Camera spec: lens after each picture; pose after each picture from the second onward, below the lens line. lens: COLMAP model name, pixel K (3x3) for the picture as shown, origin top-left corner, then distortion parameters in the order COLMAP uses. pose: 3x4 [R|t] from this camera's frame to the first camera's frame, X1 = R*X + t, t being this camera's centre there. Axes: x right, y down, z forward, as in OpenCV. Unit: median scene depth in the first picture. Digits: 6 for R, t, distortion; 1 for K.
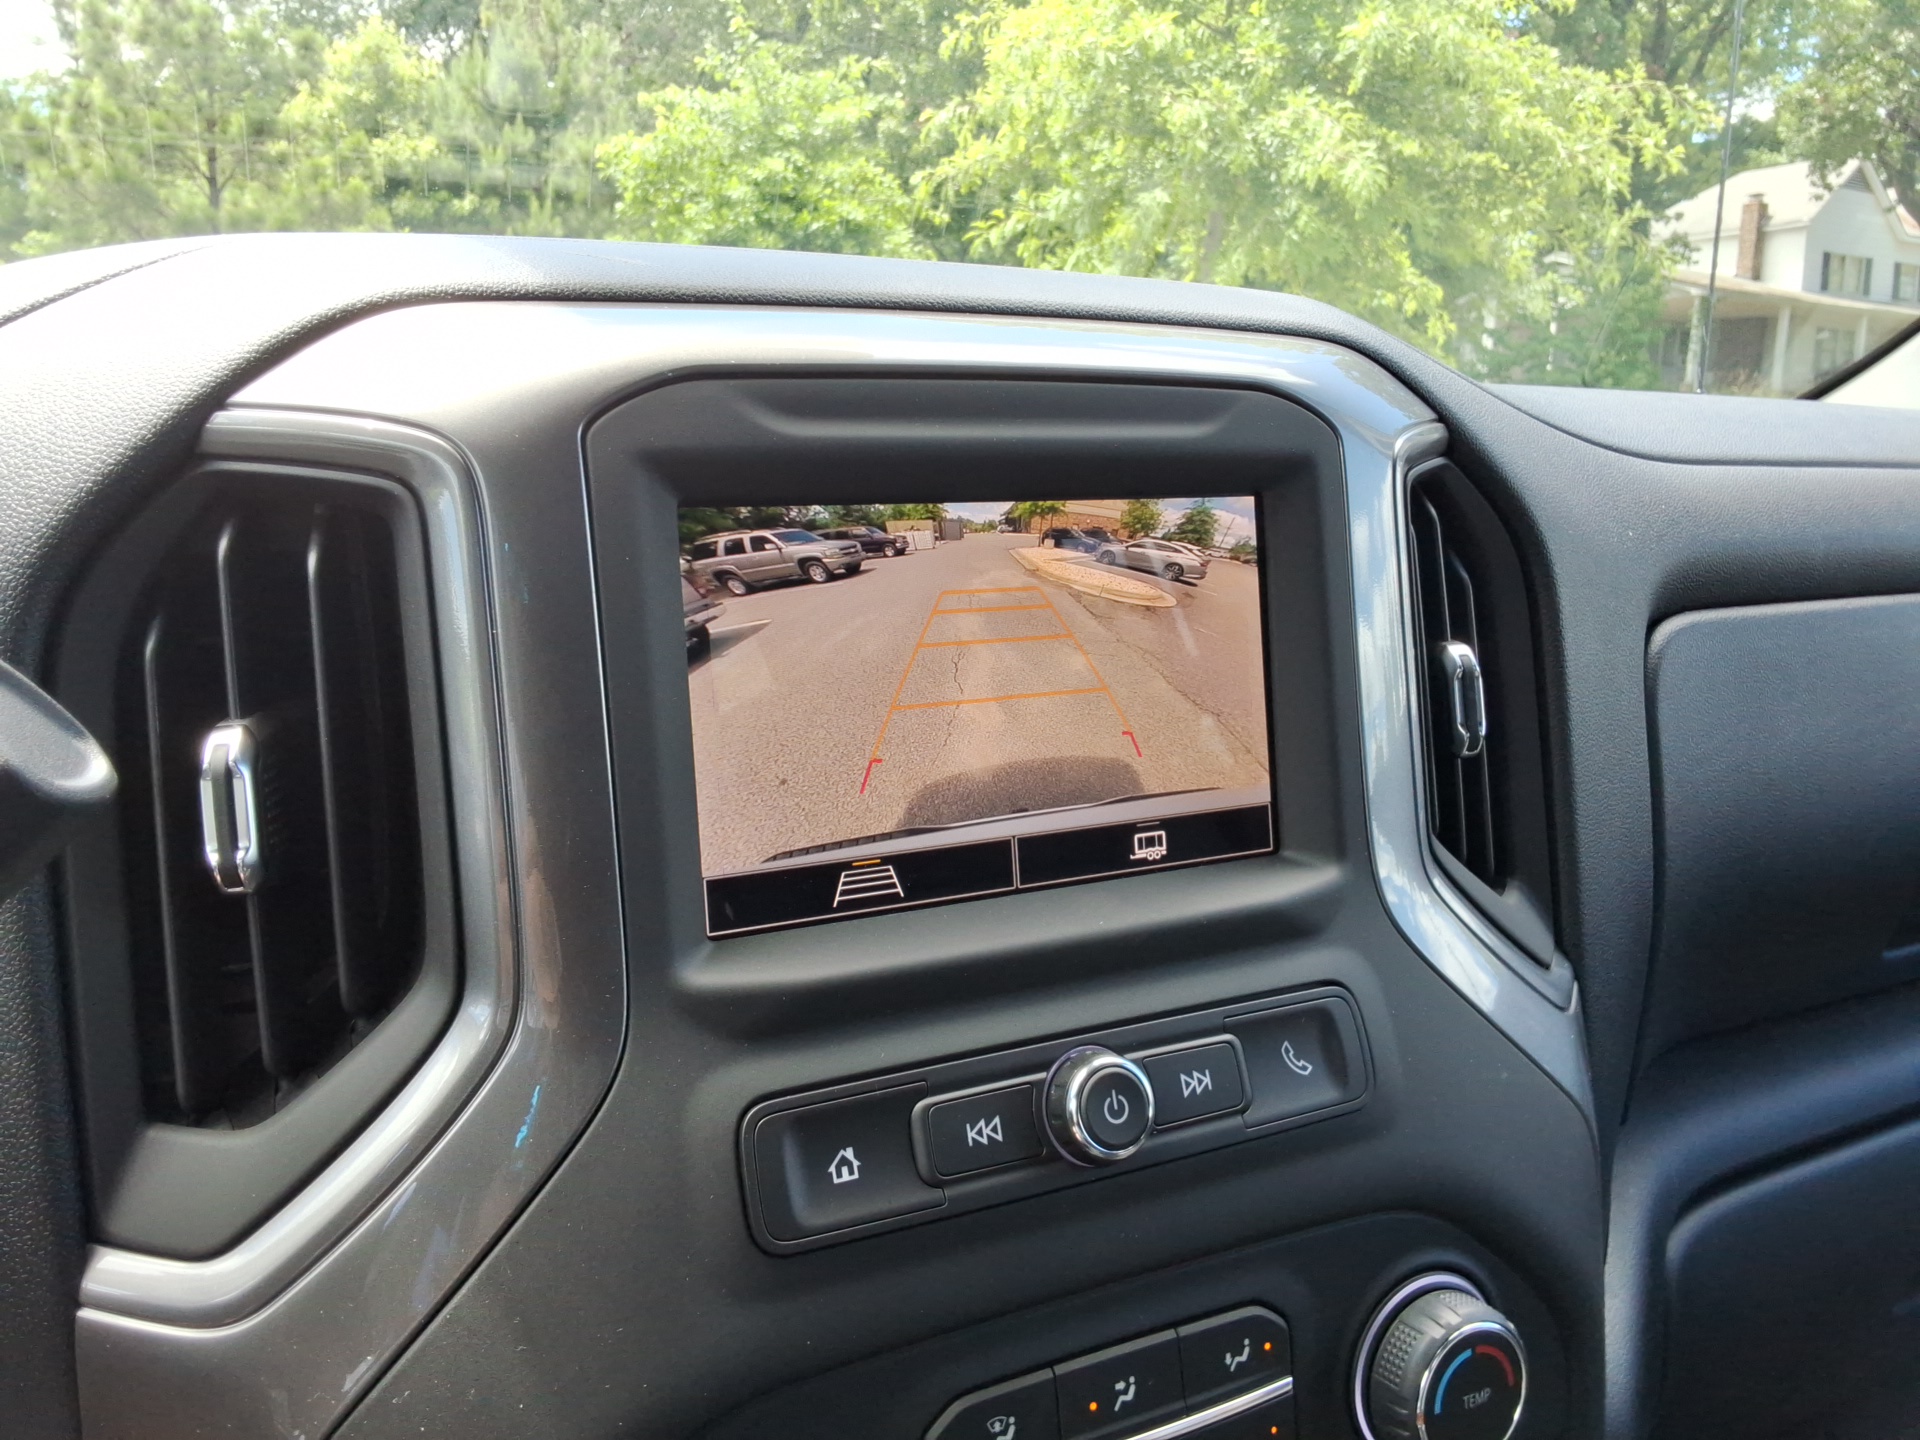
lens RADIAL K [[1544.6, 0, 972.6], [0, 1544.6, 708.6], [0, 0, 1]] dist [0.119157, -0.193049]
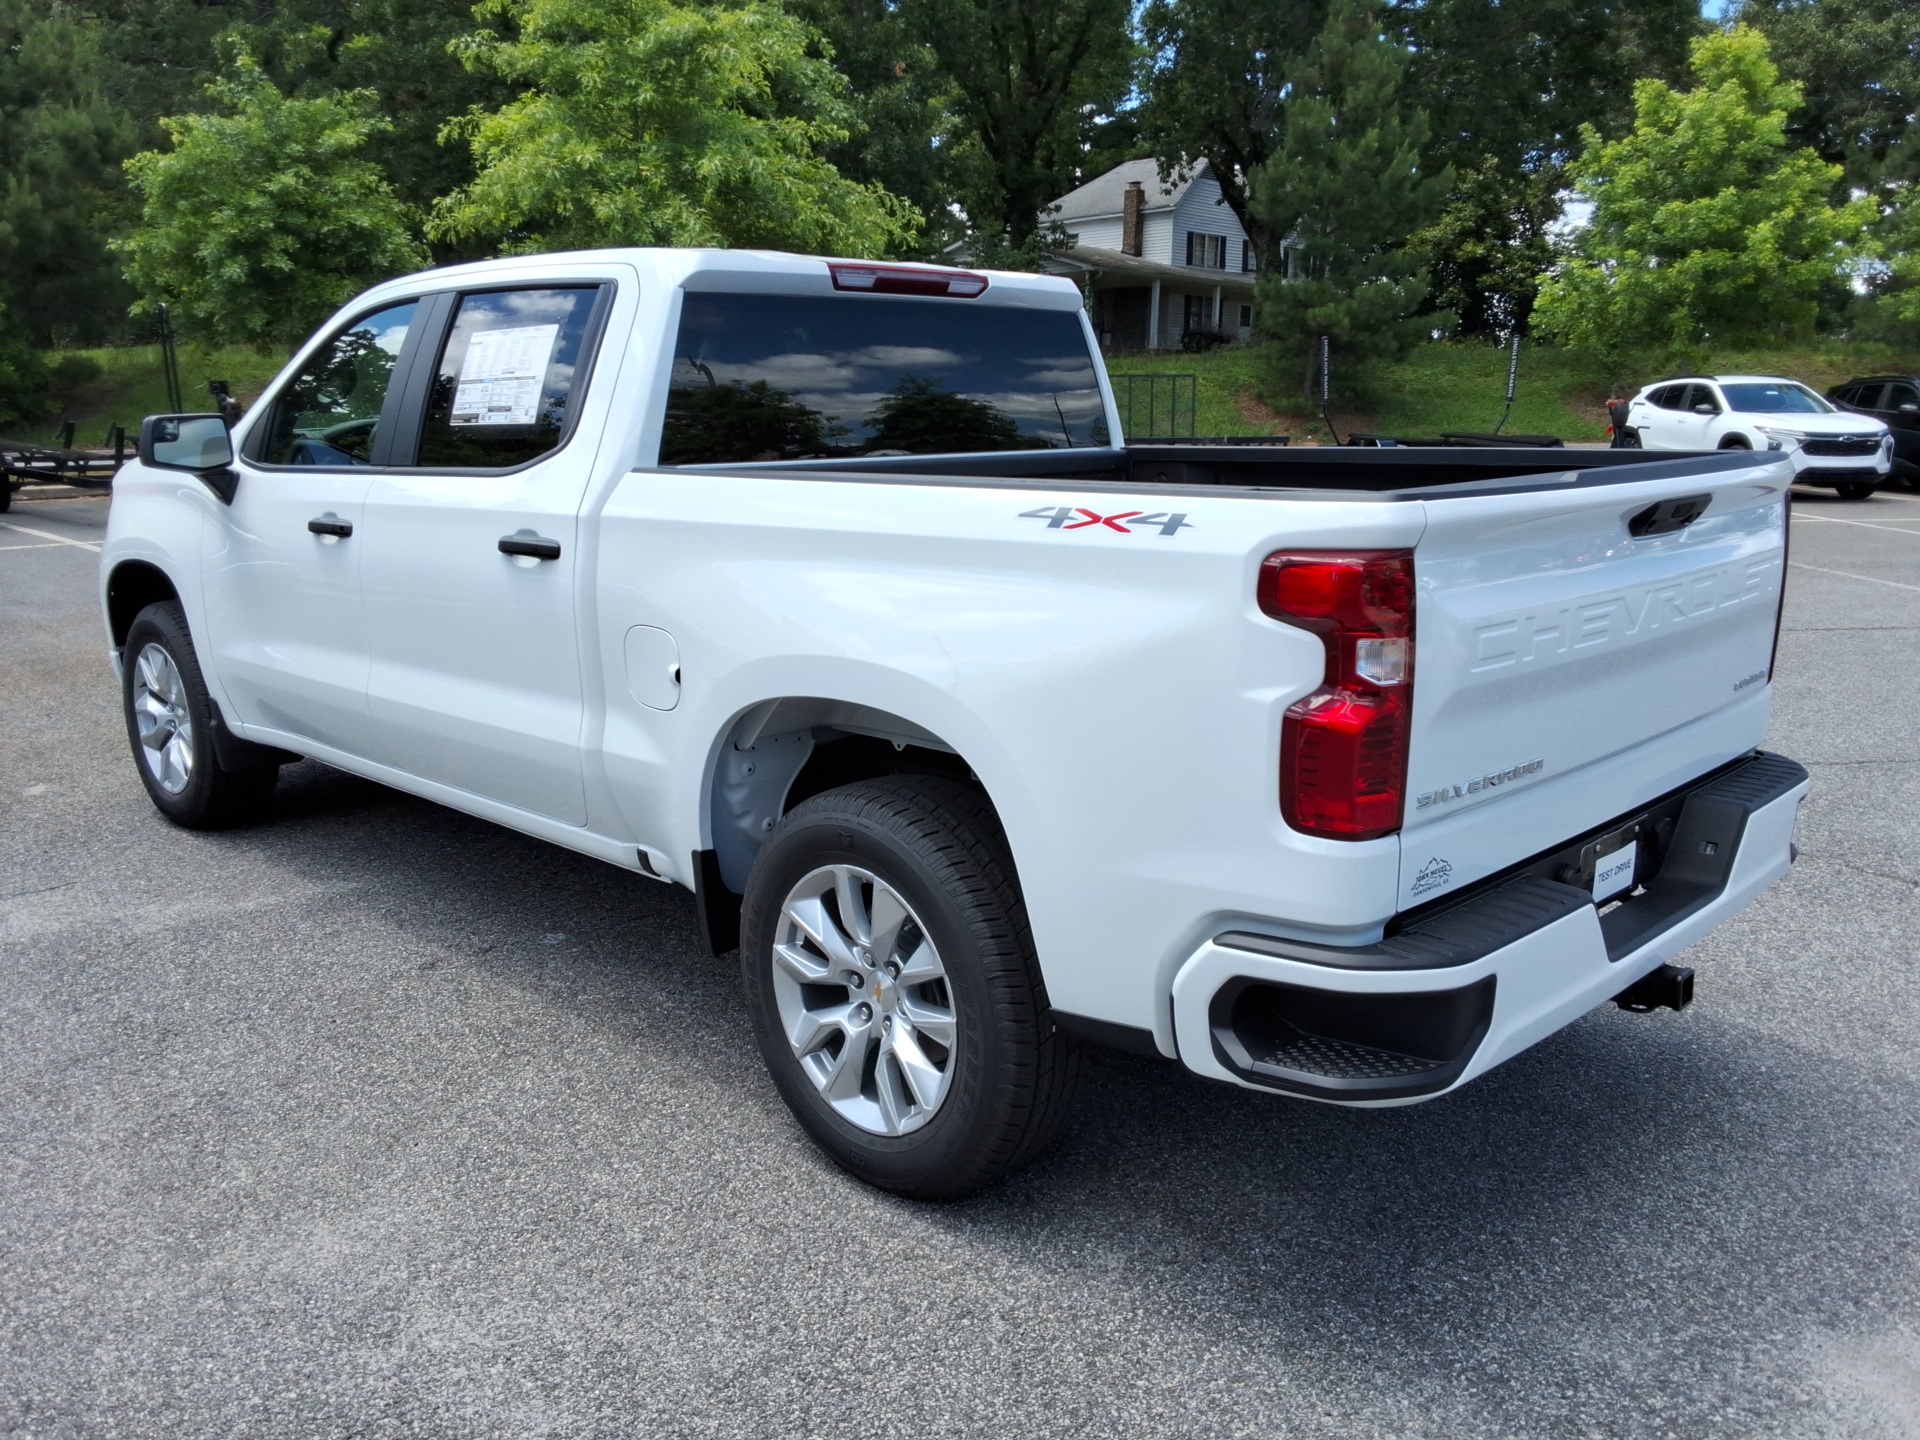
lens RADIAL K [[1544.6, 0, 972.6], [0, 1544.6, 708.6], [0, 0, 1]] dist [0.119157, -0.193049]
pose [[0.951884, -0.076348, 0.296794, -0.017751], [0.067109, 0.996894, 0.041211, 0.066592], [-0.299019, -0.019310, 0.954052, -0.457247]]
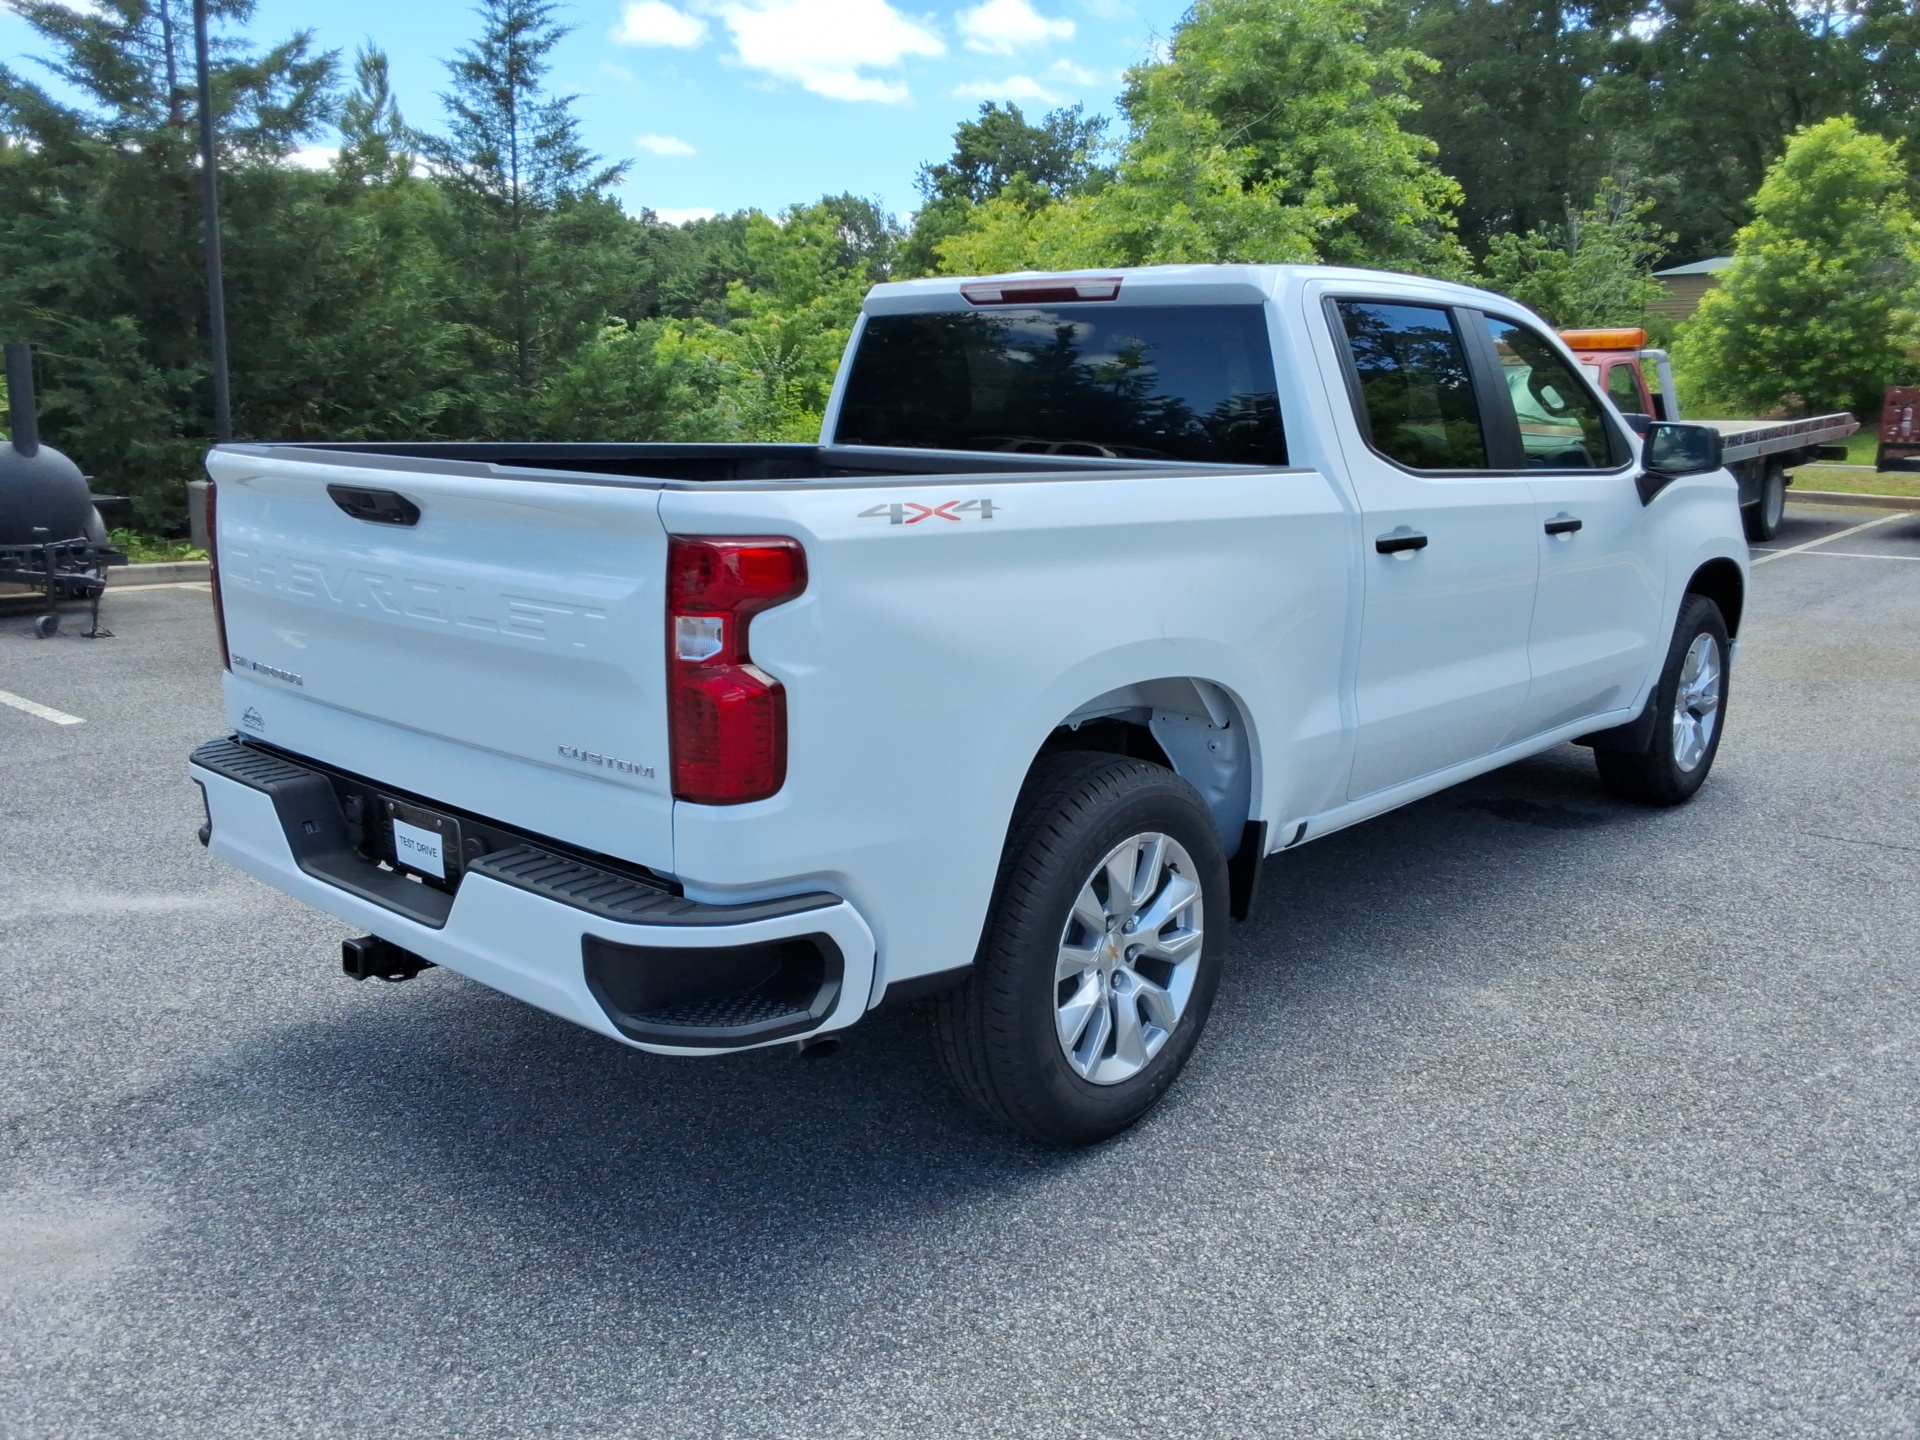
lens RADIAL K [[1544.6, 0, 972.6], [0, 1544.6, 708.6], [0, 0, 1]] dist [0.119157, -0.193049]
pose [[0.348742, 0.182612, -0.919256, 0.424884], [-0.173202, 0.976497, 0.128274, 0.037261], [0.921075, 0.114483, 0.372175, -0.262289]]
